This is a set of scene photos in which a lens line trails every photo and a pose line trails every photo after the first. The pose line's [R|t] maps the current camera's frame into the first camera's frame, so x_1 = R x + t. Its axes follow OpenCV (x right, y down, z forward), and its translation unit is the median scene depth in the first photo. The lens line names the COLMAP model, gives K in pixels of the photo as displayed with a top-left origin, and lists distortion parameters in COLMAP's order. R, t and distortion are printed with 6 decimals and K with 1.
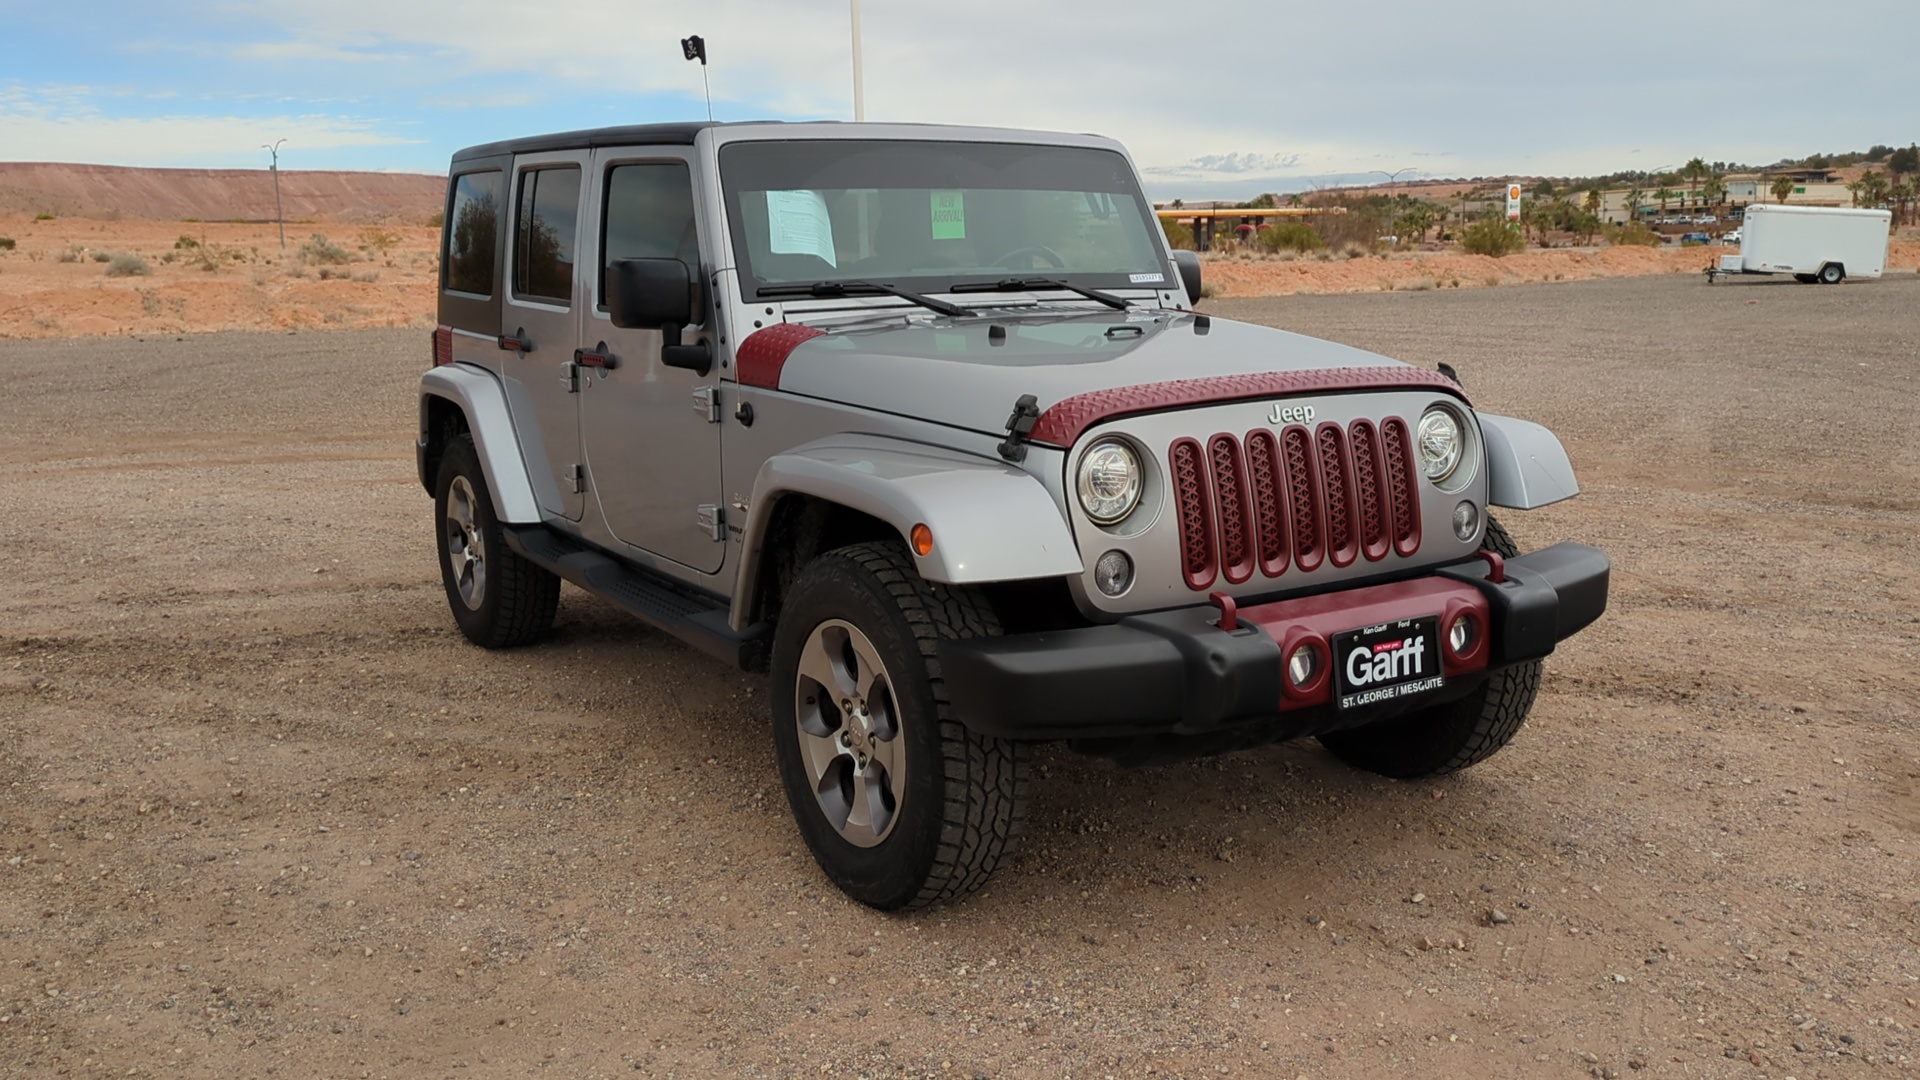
lens RADIAL K [[1633.3, 0, 975.3], [0, 1633.3, 551.7], [0, 0, 1]] dist [0.077427, -0.100711]
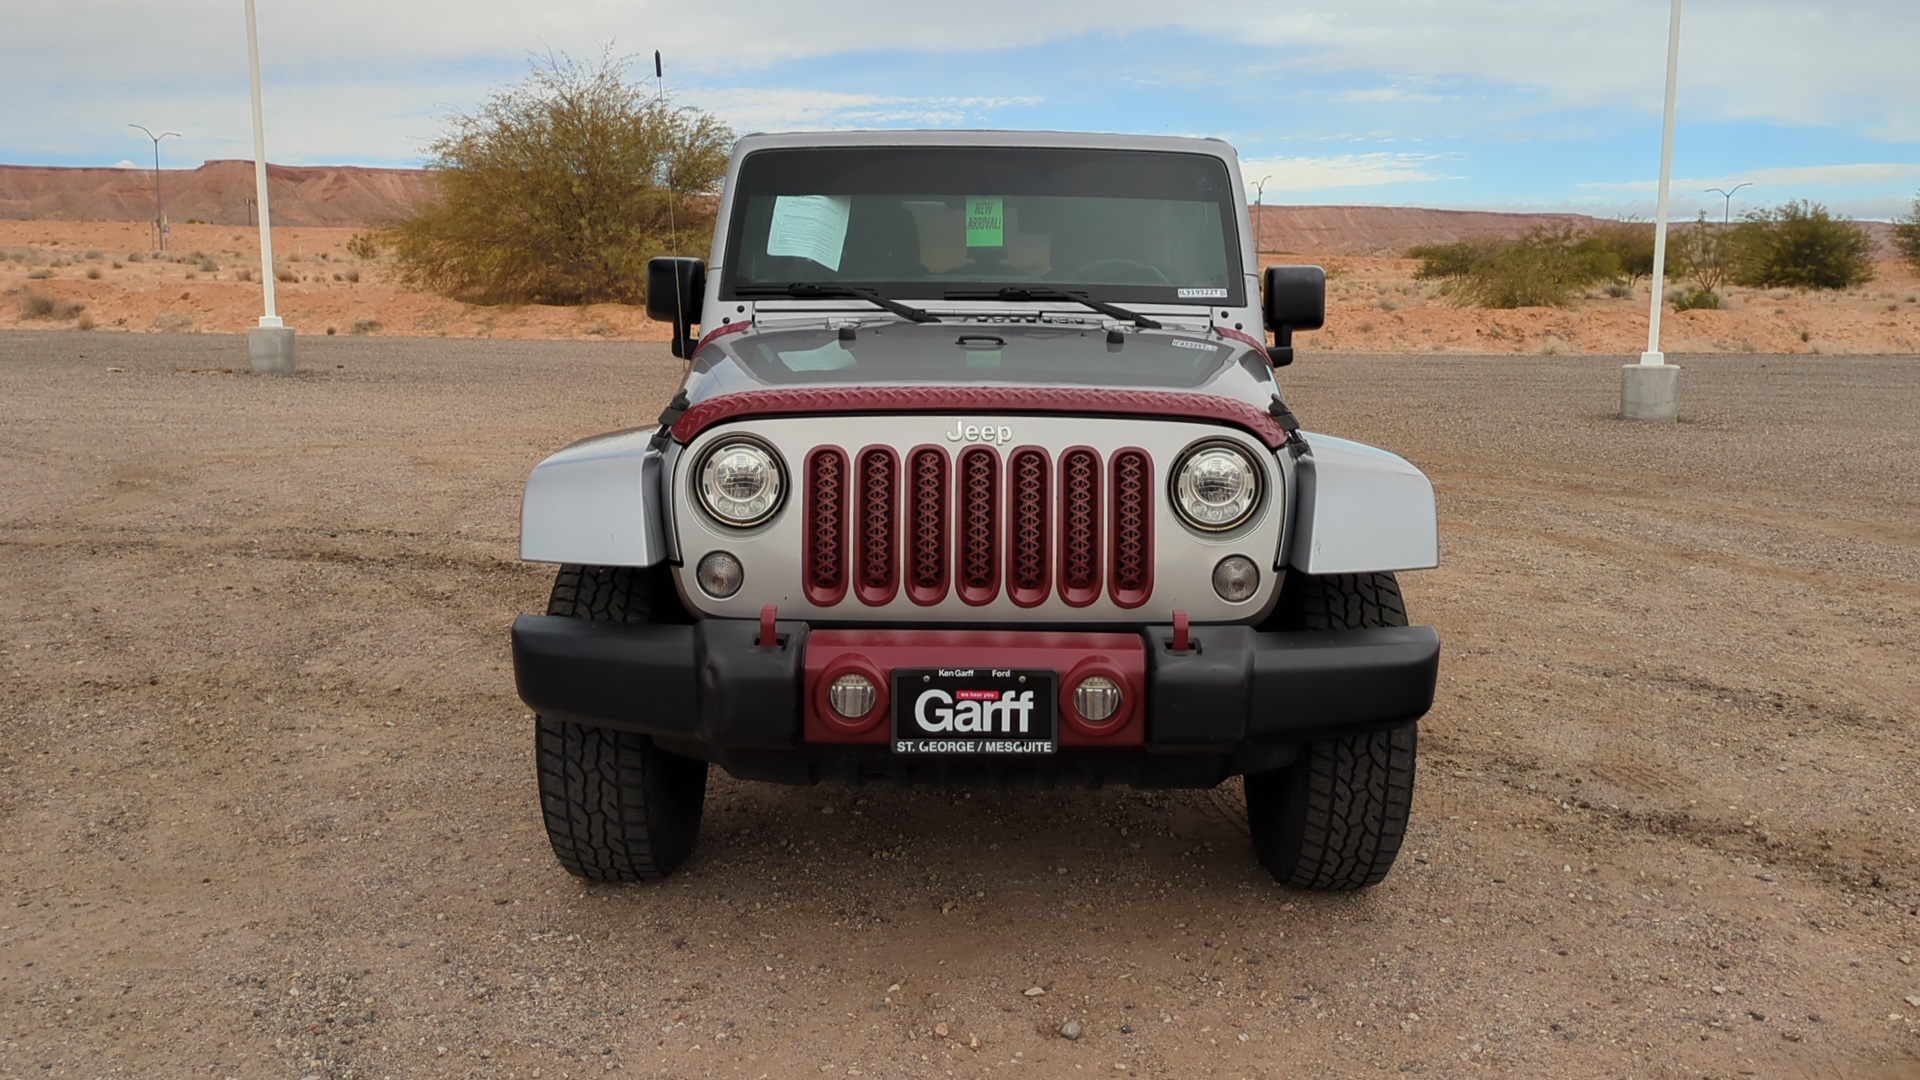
lens RADIAL K [[1633.3, 0, 975.3], [0, 1633.3, 551.7], [0, 0, 1]] dist [0.077427, -0.100711]
pose [[0.844573, 0.111512, -0.523700, 0.701196], [-0.121389, 0.992483, 0.015567, -0.033143], [0.521499, 0.050424, 0.851761, 0.235809]]
